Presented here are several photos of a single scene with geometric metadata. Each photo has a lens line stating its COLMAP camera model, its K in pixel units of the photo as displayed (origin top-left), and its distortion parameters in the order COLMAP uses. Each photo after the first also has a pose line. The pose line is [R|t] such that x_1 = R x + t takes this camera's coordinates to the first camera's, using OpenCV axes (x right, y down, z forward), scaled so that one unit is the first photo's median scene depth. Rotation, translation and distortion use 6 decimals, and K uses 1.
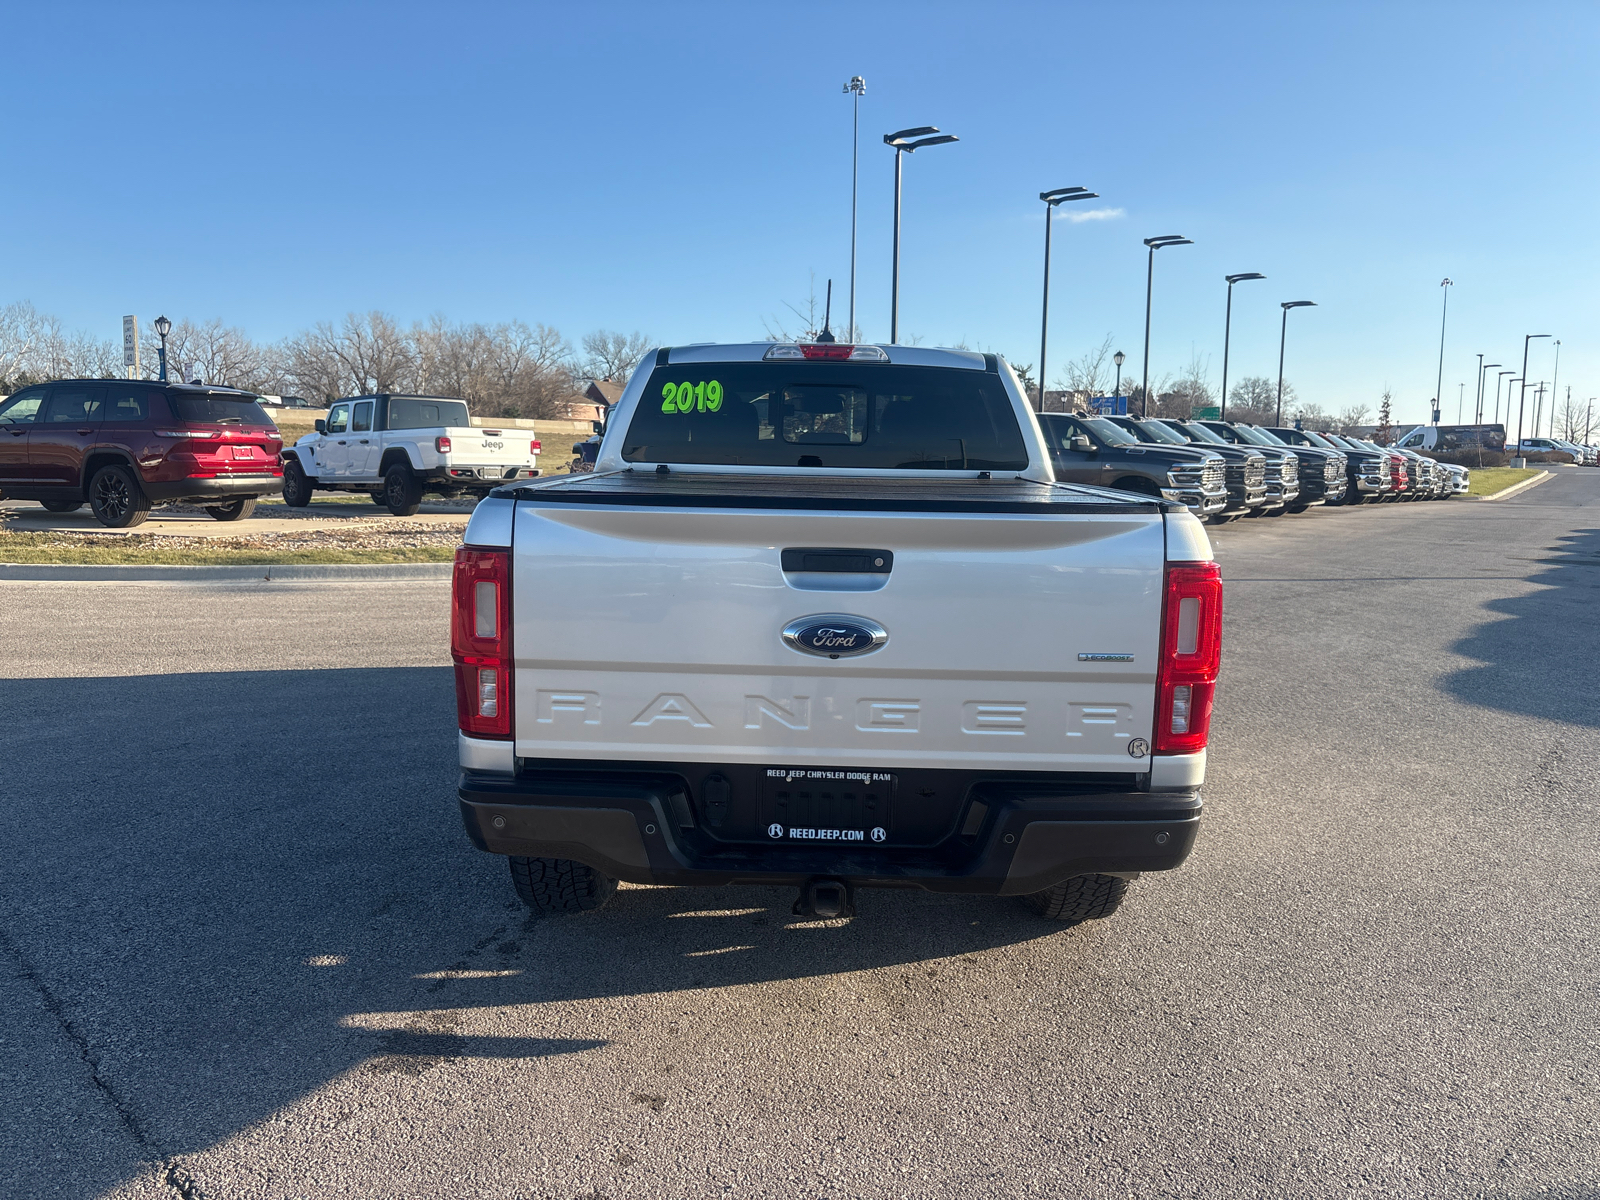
lens RADIAL K [[1209.7, 0, 780.8], [0, 1209.7, 619.1], [0, 0, 1]] dist [0.025730, -0.029246]
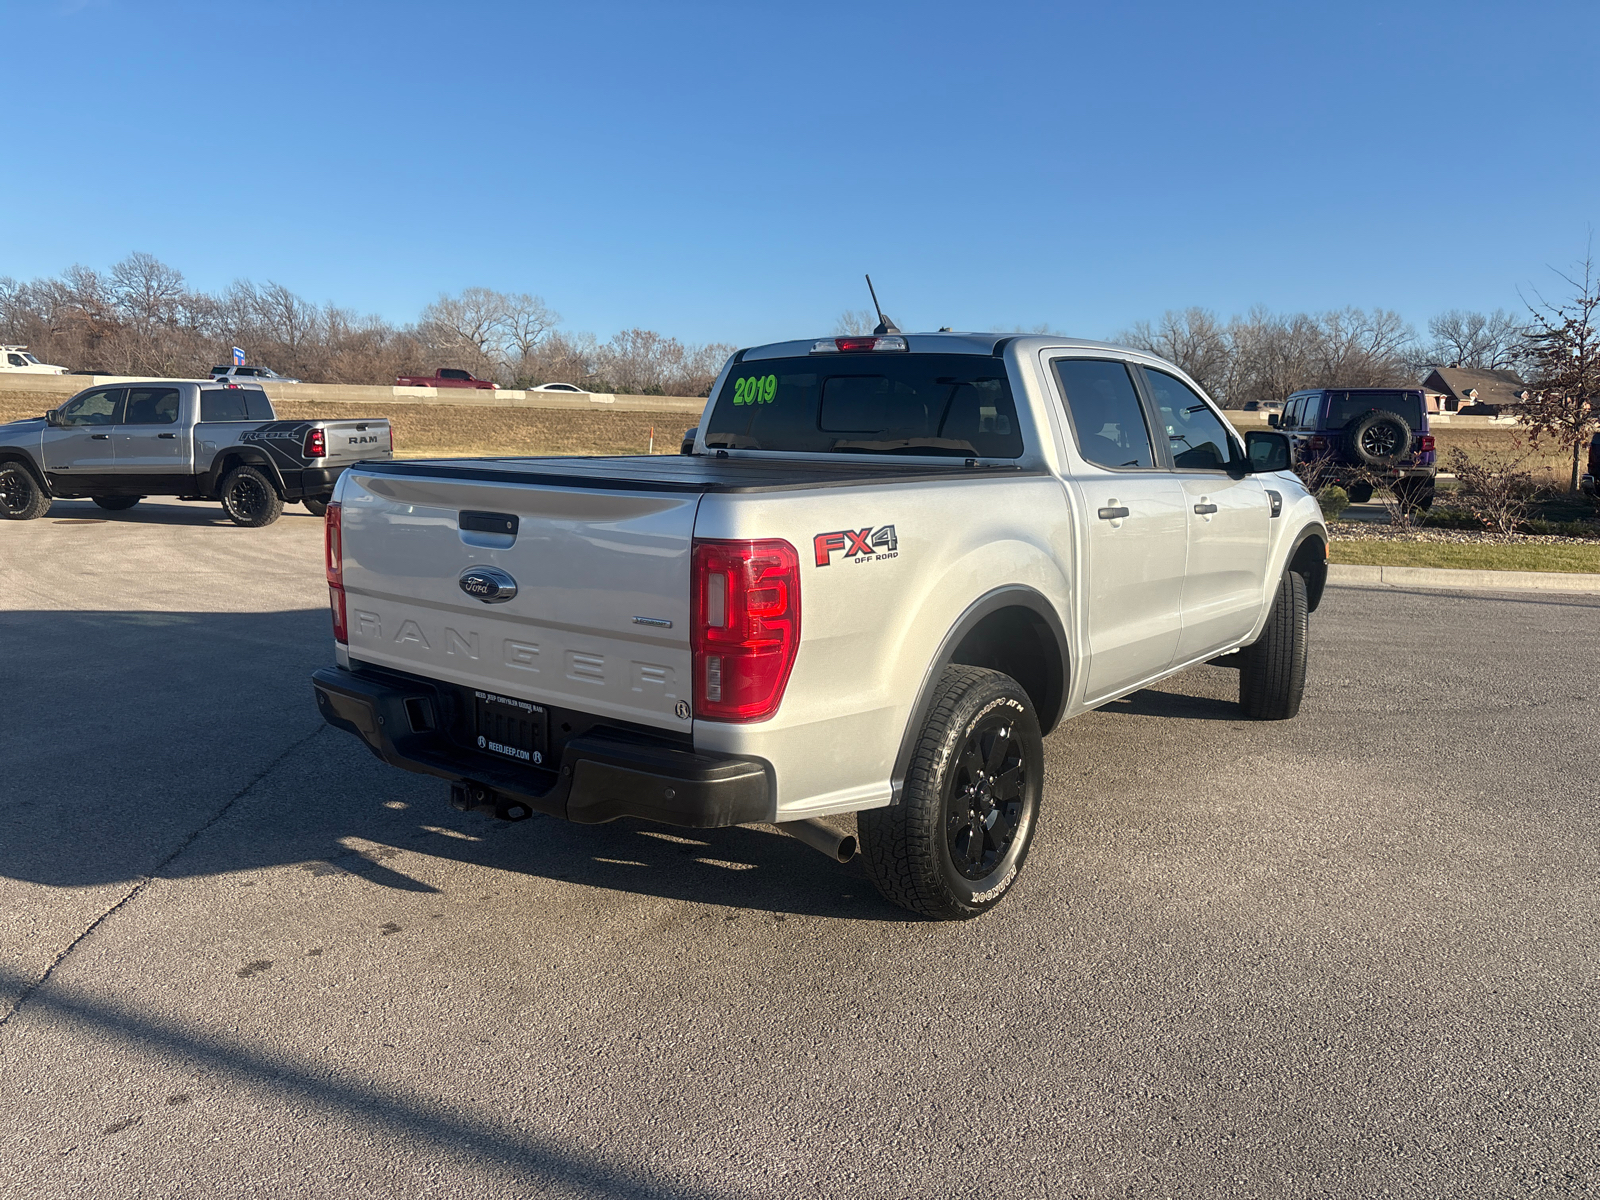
lens RADIAL K [[1201.4, 0, 769.6], [0, 1201.4, 601.6], [0, 0, 1]] dist [0.005045, 0.000401]
pose [[0.793402, 0.078282, -0.603643, 0.638020], [-0.083996, 0.996289, 0.018801, -0.009907], [0.602875, 0.035787, 0.797033, 0.127873]]
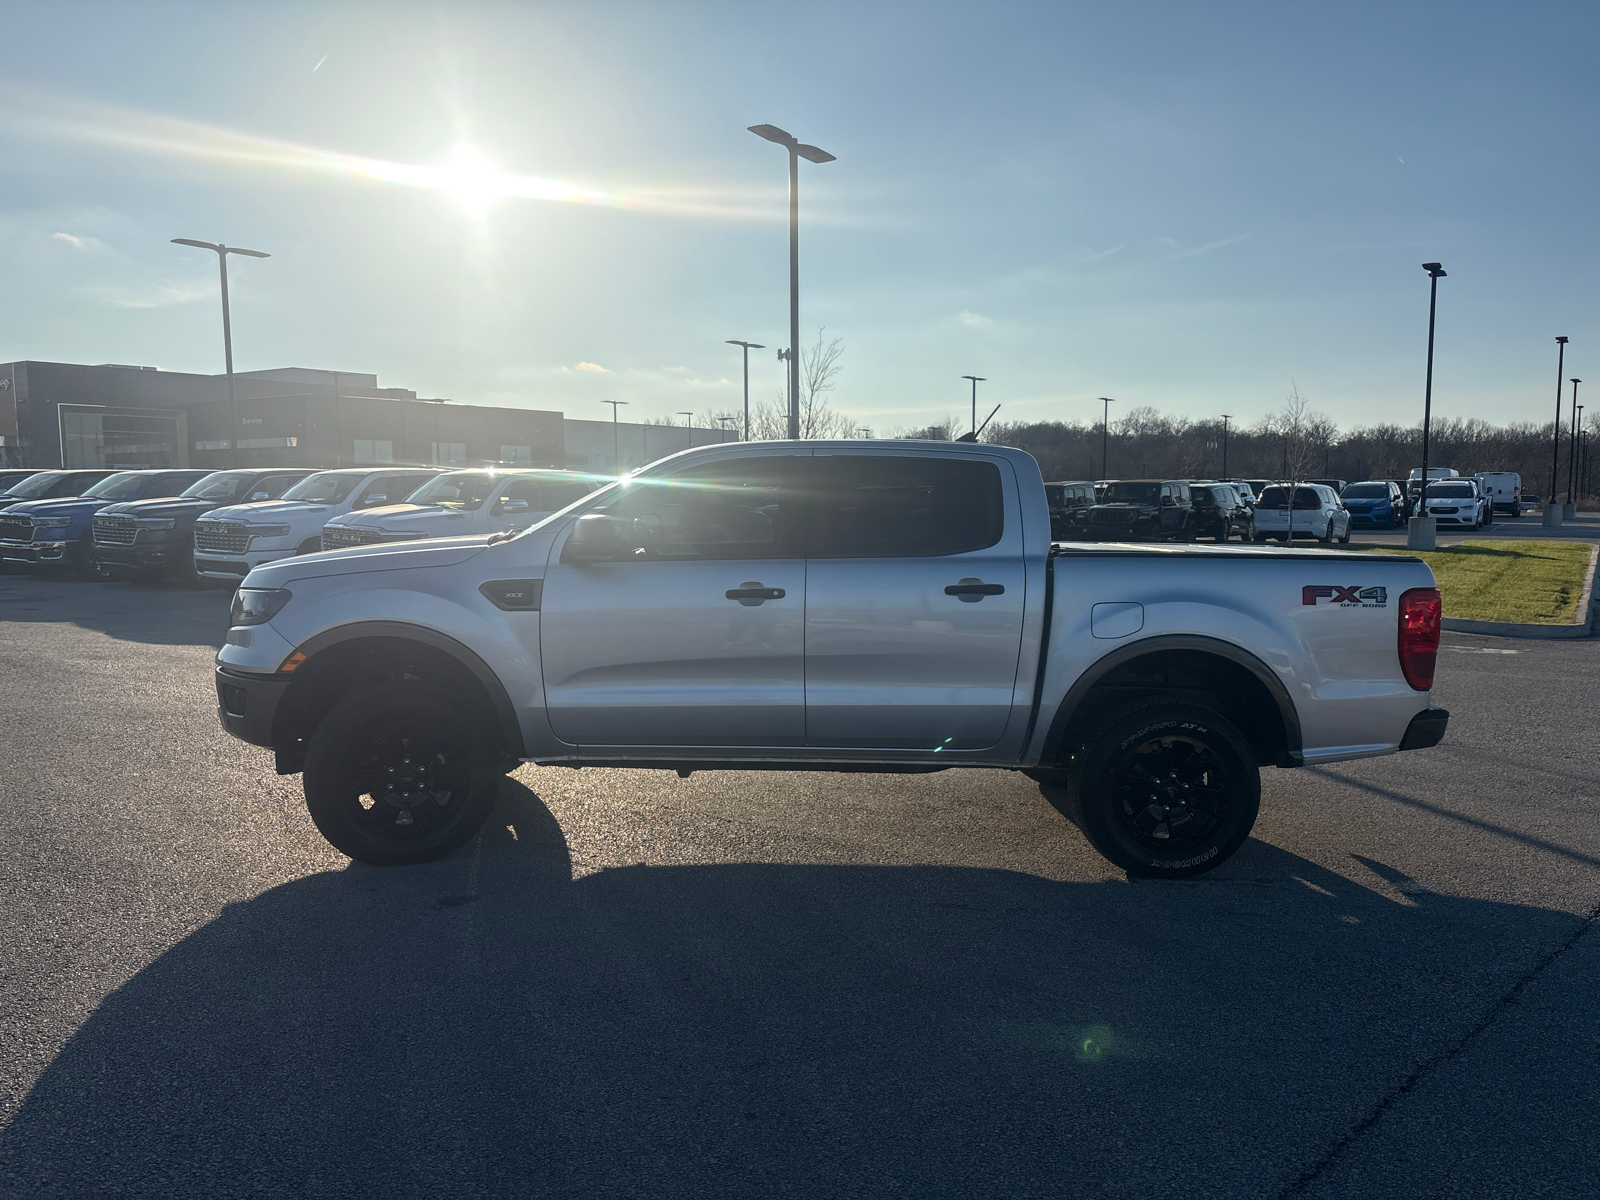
lens RADIAL K [[1211.8, 0, 796.0], [0, 1211.8, 611.1], [0, 0, 1]] dist [0.011976, -0.000934]
pose [[-0.028001, -0.107853, 0.993772, -1.367130], [0.130431, 0.985269, 0.110605, -0.234894], [-0.991062, 0.132716, -0.013521, 1.298764]]
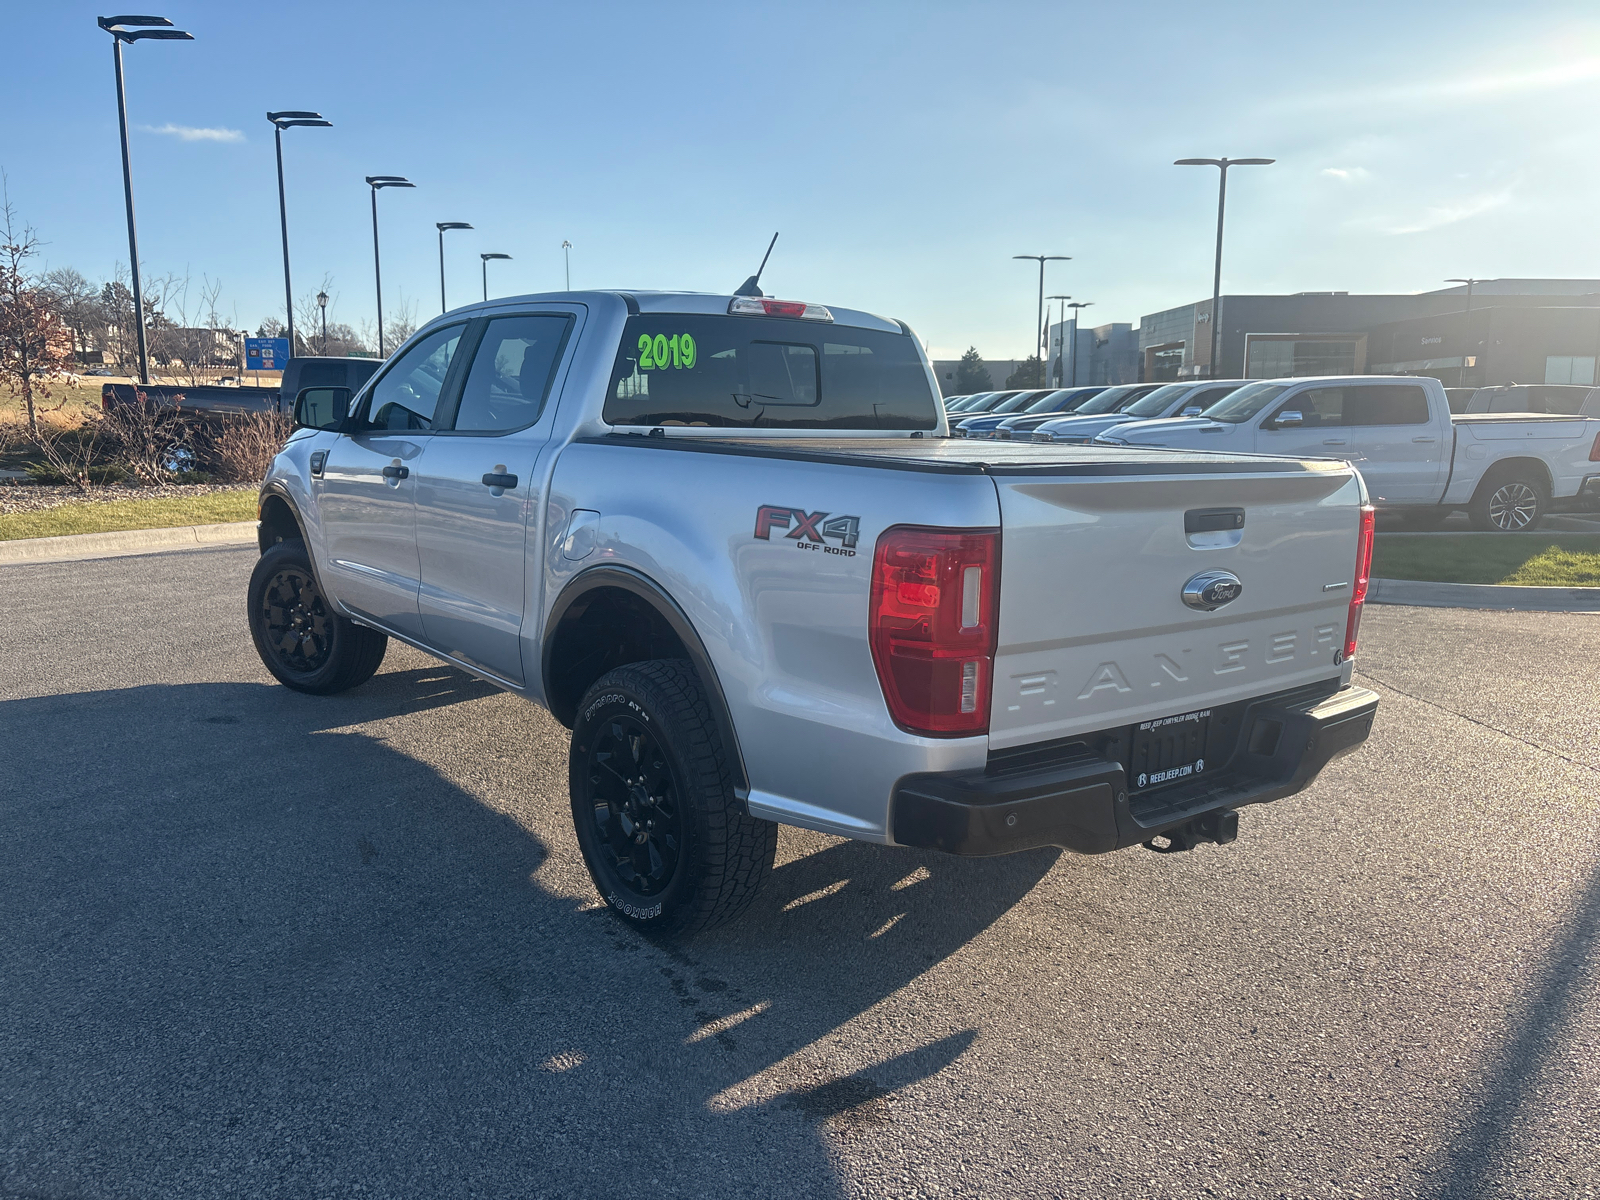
lens RADIAL K [[1204.8, 0, 790.7], [0, 1204.8, 633.0], [0, 0, 1]] dist [0.011875, -0.003800]
pose [[0.784164, -0.114423, 0.609913, -0.582871], [0.080091, 0.993295, 0.083374, -0.043532], [-0.615363, -0.016530, 0.788070, 0.237577]]
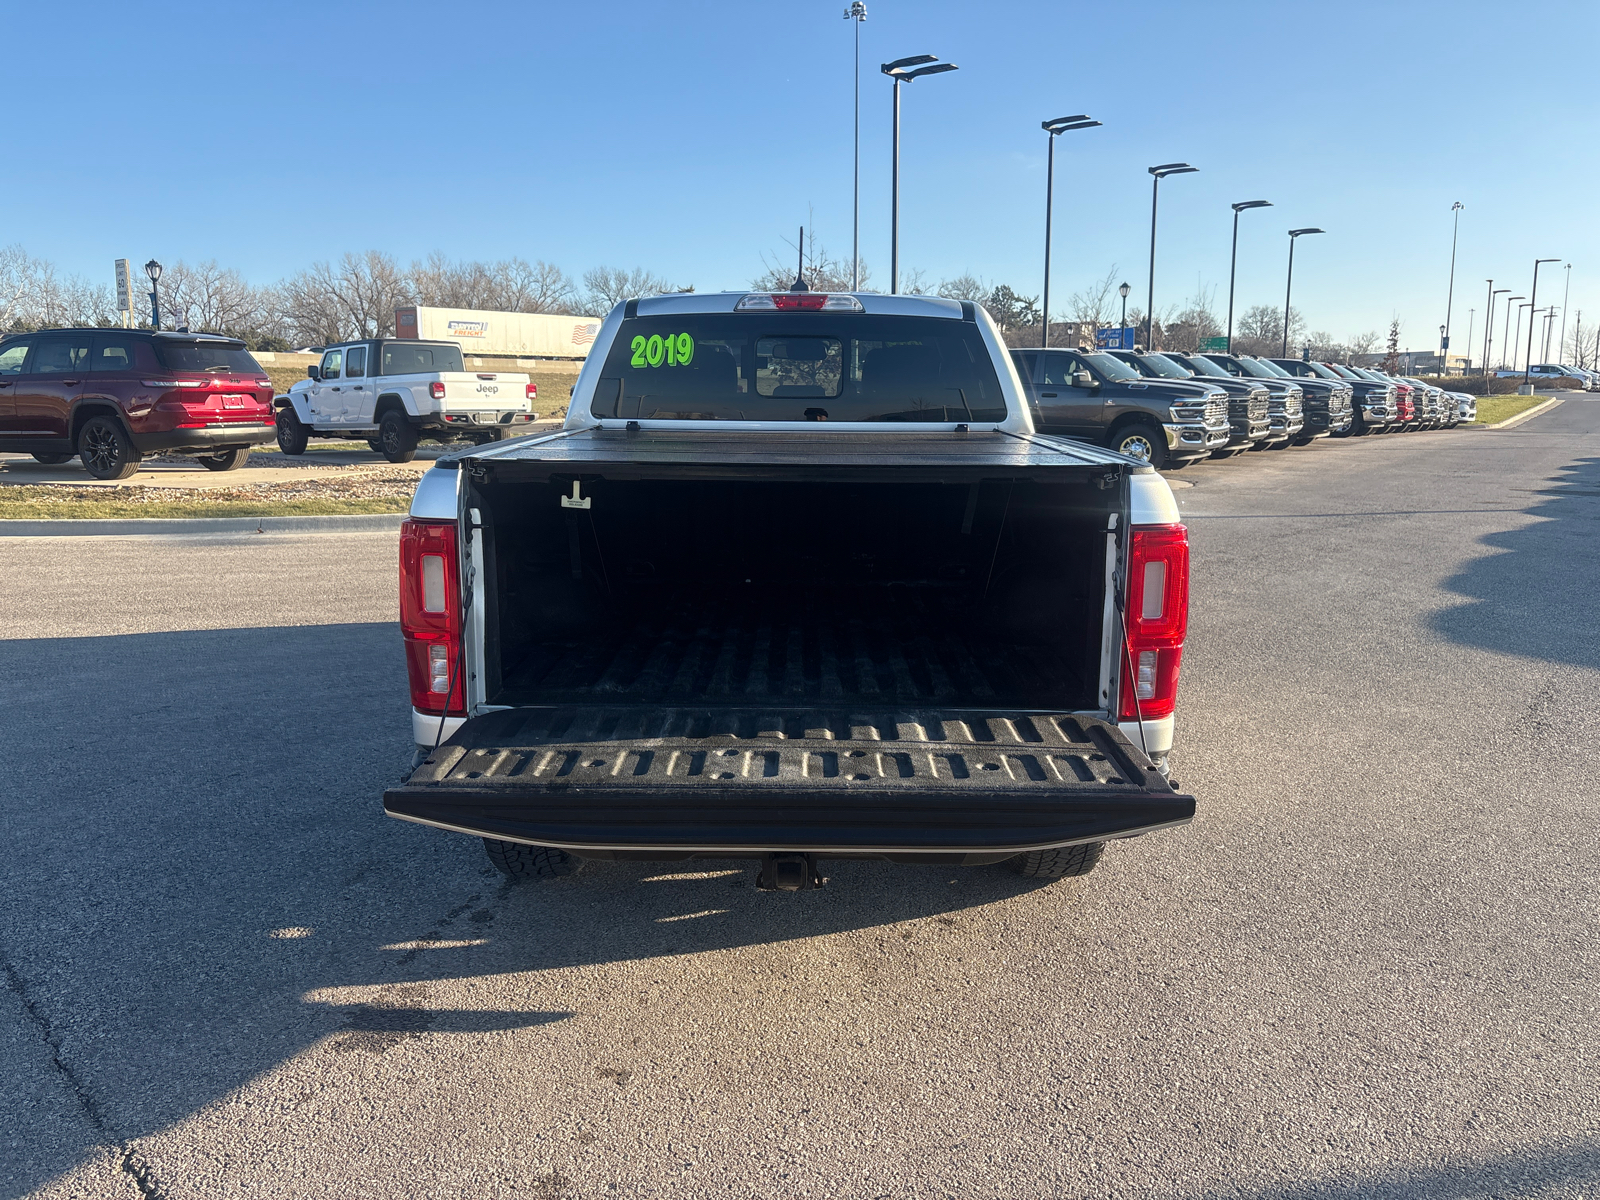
lens RADIAL K [[1211.8, 0, 796.0], [0, 1211.8, 611.1], [0, 0, 1]] dist [0.011976, -0.000934]
pose [[0.999871, -0.015282, 0.004898, 0.026984], [0.015049, 0.998898, 0.044464, -0.015884], [-0.005573, -0.044384, 0.998999, 0.015355]]
